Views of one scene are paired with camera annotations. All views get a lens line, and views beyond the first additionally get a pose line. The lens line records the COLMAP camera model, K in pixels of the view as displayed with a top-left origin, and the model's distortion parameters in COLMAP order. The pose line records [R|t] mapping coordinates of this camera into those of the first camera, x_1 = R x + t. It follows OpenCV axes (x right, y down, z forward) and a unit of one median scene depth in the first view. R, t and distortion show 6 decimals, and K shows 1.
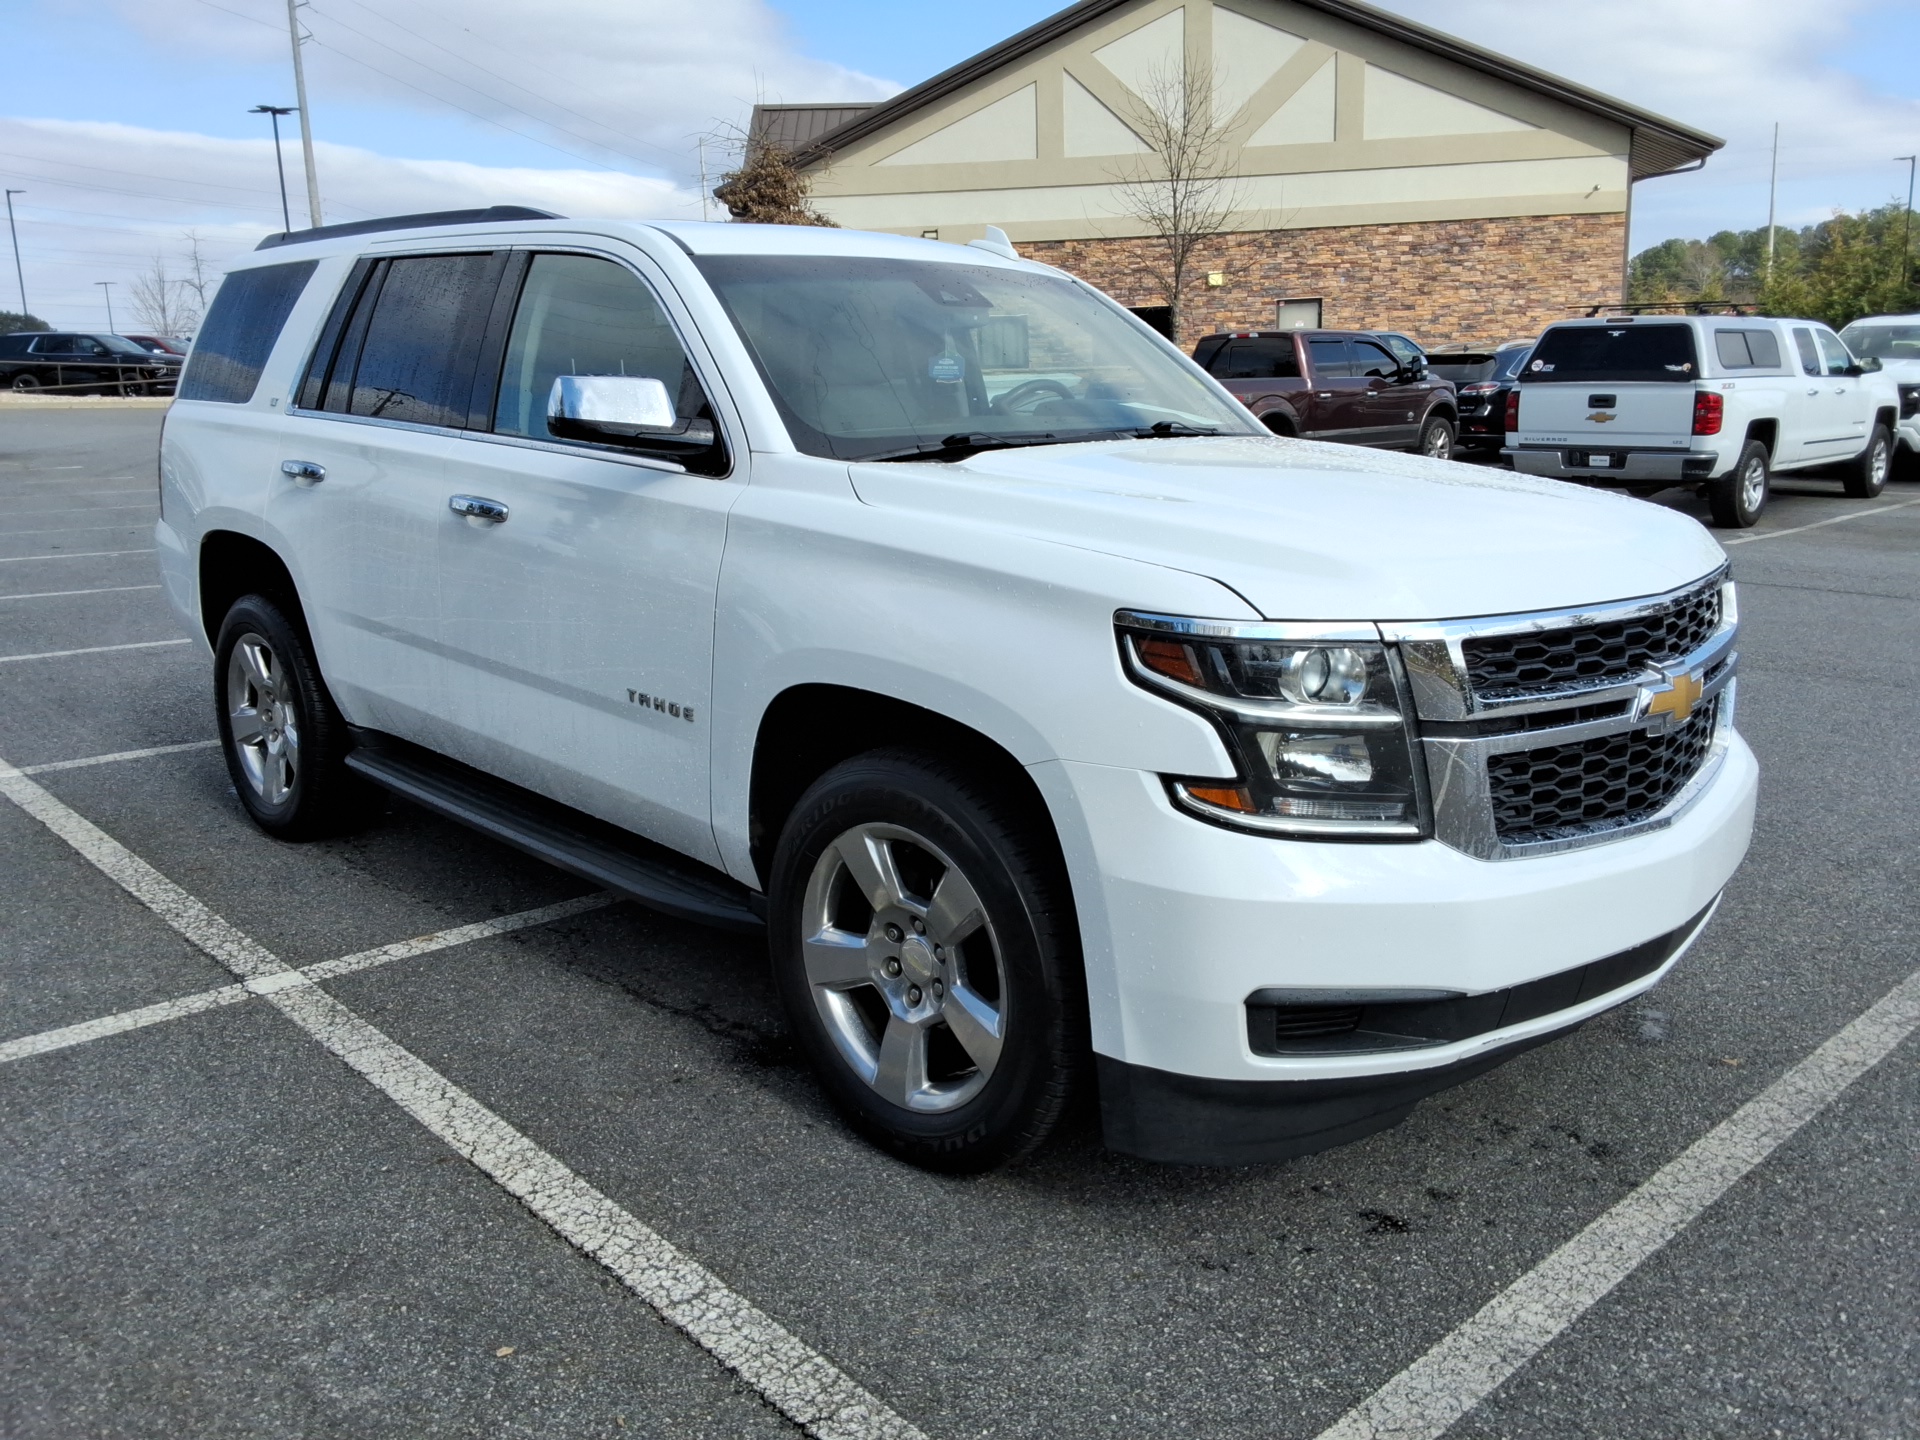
lens RADIAL K [[1523.8, 0, 972.3], [0, 1523.8, 711.5], [0, 0, 1]] dist [0.113328, -0.169055]
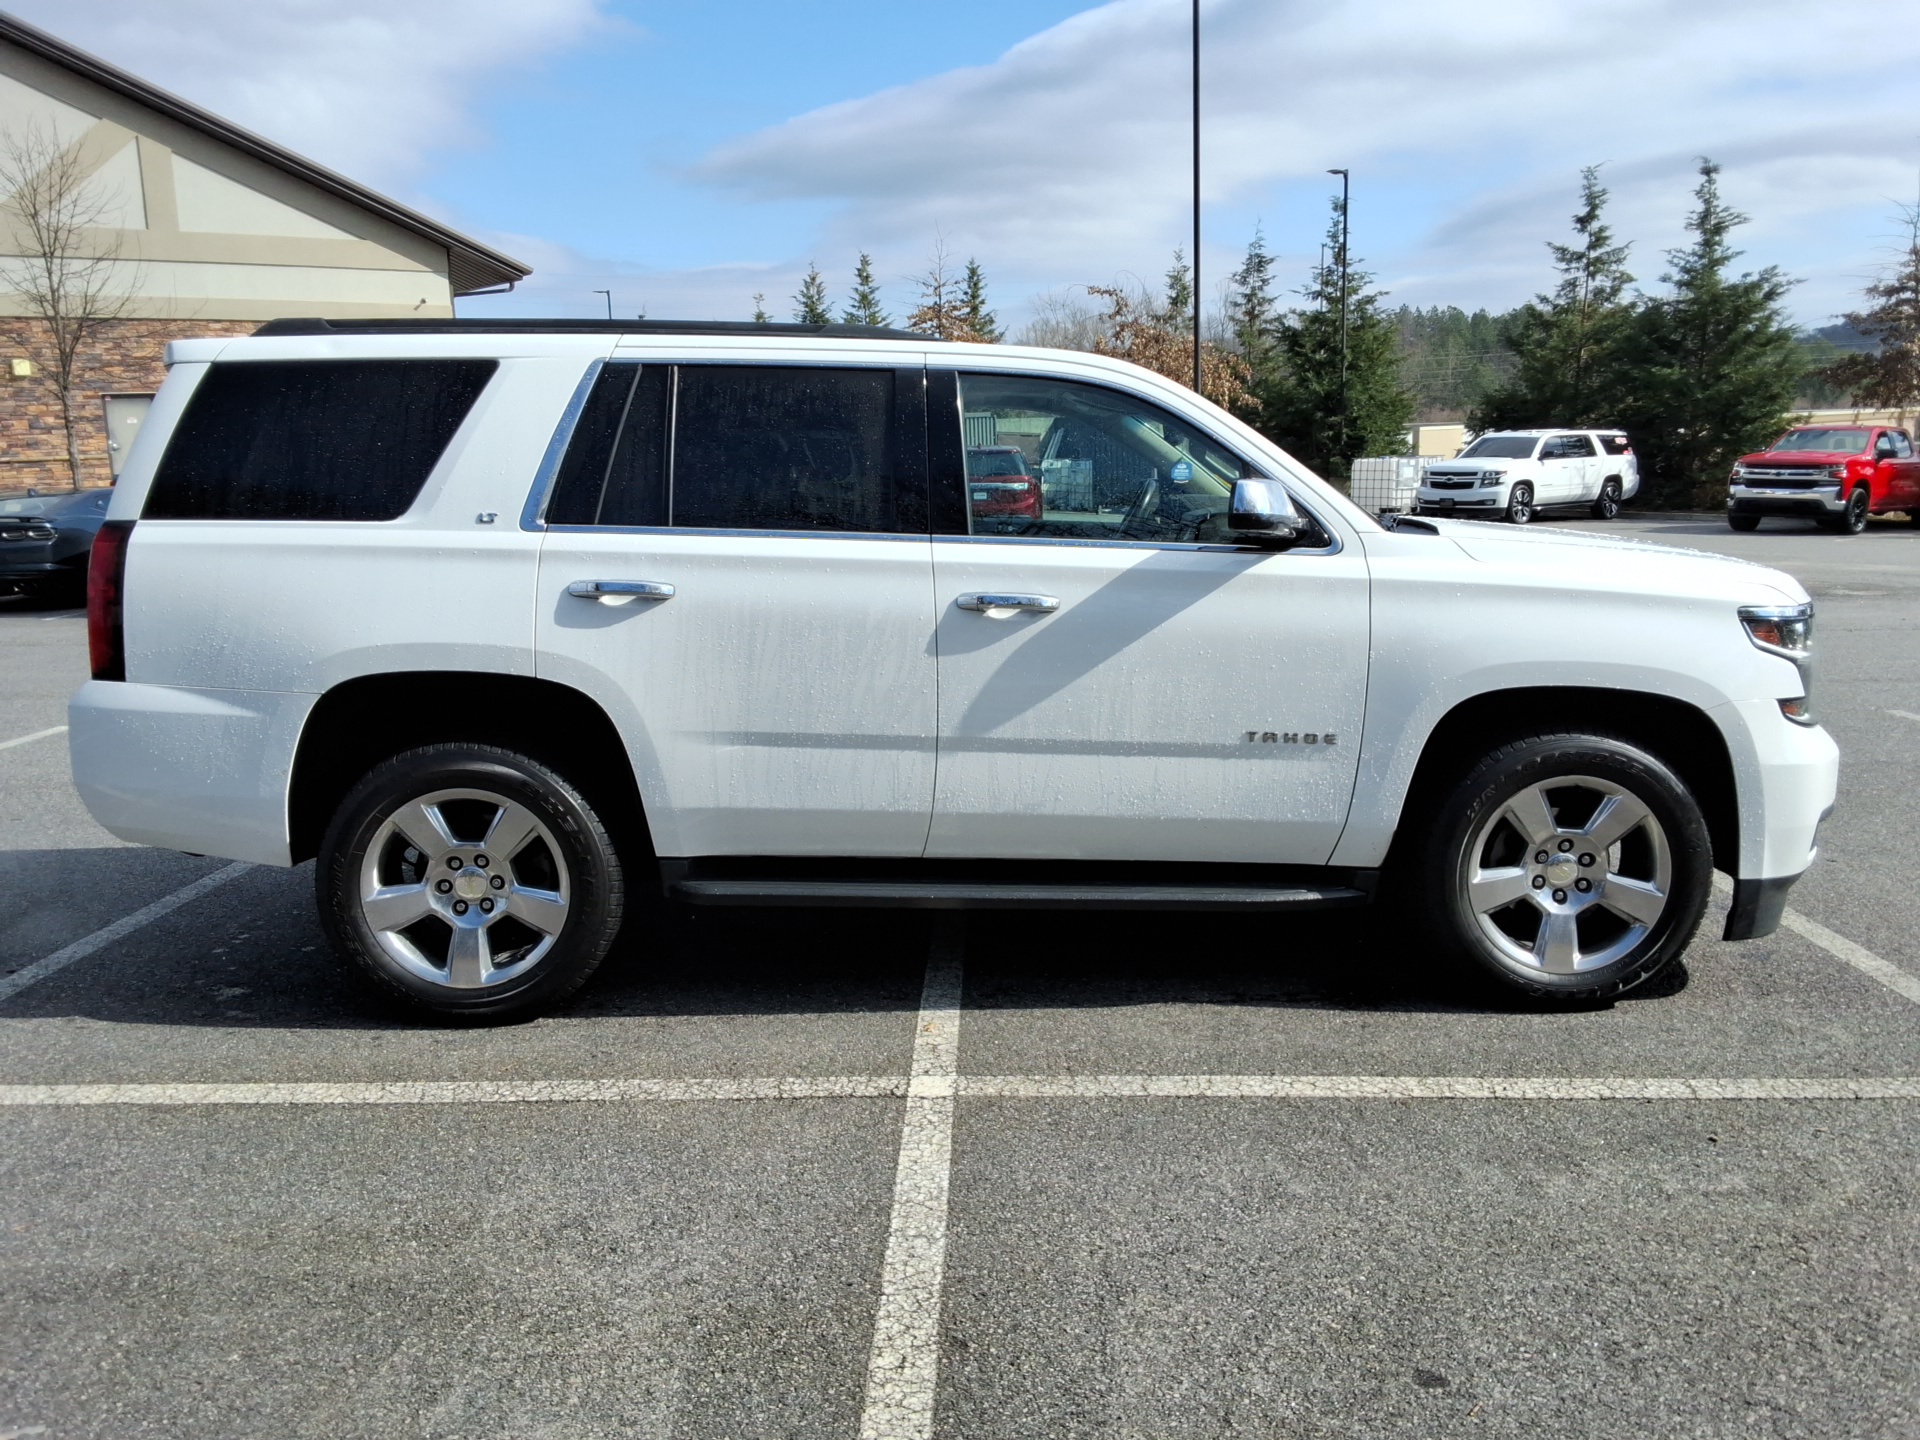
lens RADIAL K [[1523.8, 0, 972.3], [0, 1523.8, 711.5], [0, 0, 1]] dist [0.113328, -0.169055]
pose [[0.694861, -0.118772, 0.709268, -1.062229], [0.163112, 0.986593, 0.005413, -0.062685], [-0.700401, 0.111929, 0.704918, 0.254686]]
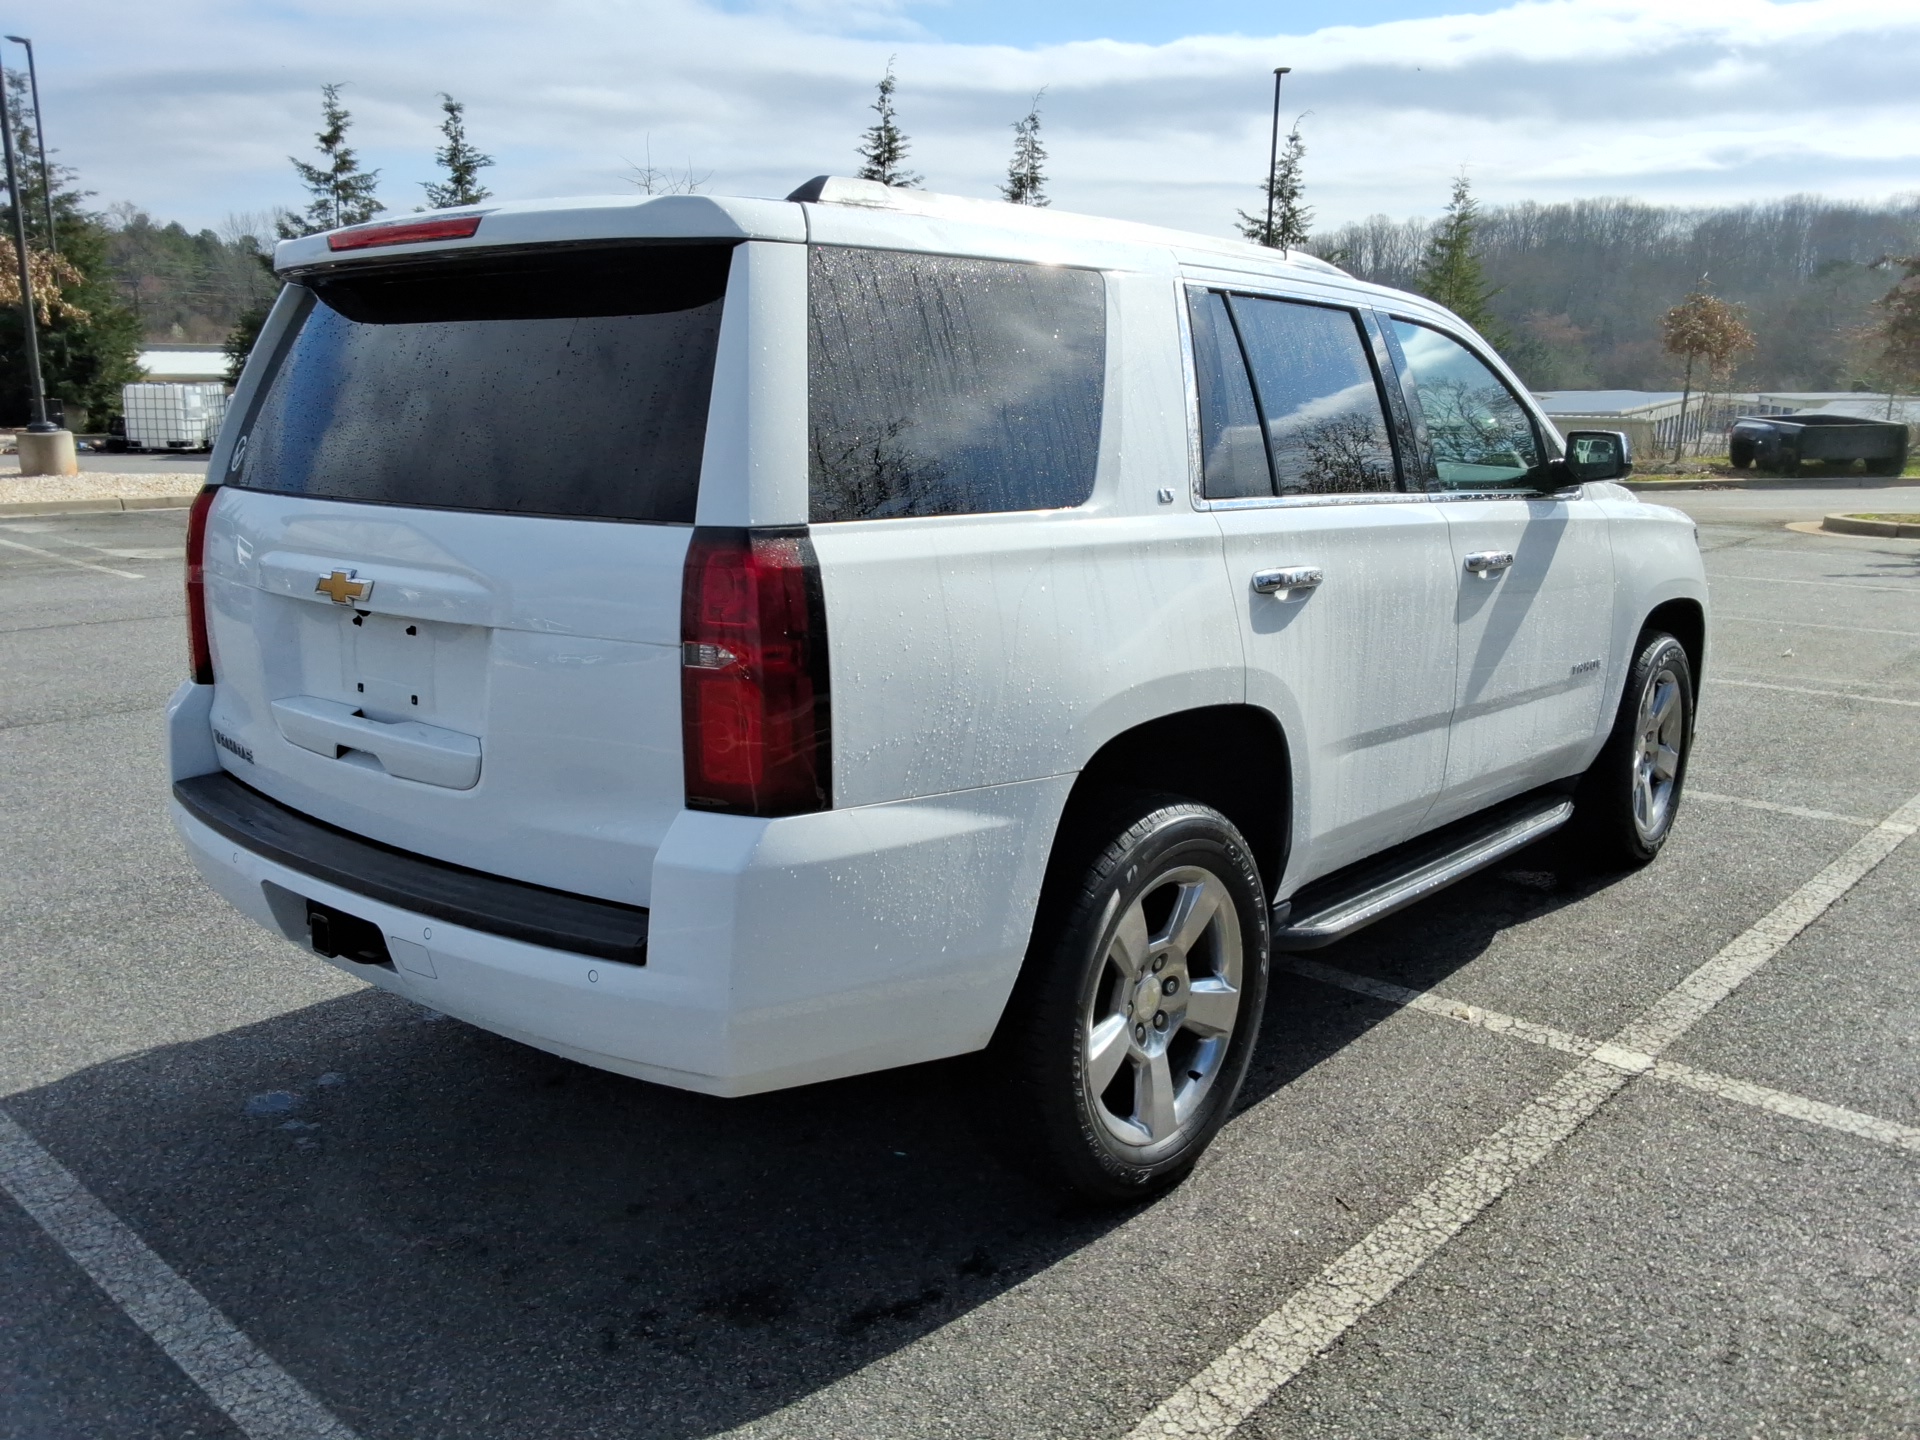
lens RADIAL K [[1523.8, 0, 972.3], [0, 1523.8, 711.5], [0, 0, 1]] dist [0.113328, -0.169055]
pose [[-0.079794, -0.201488, 0.976235, -1.281589], [0.209195, 0.954163, 0.214032, -0.317593], [-0.974613, 0.221302, -0.033986, 1.338305]]
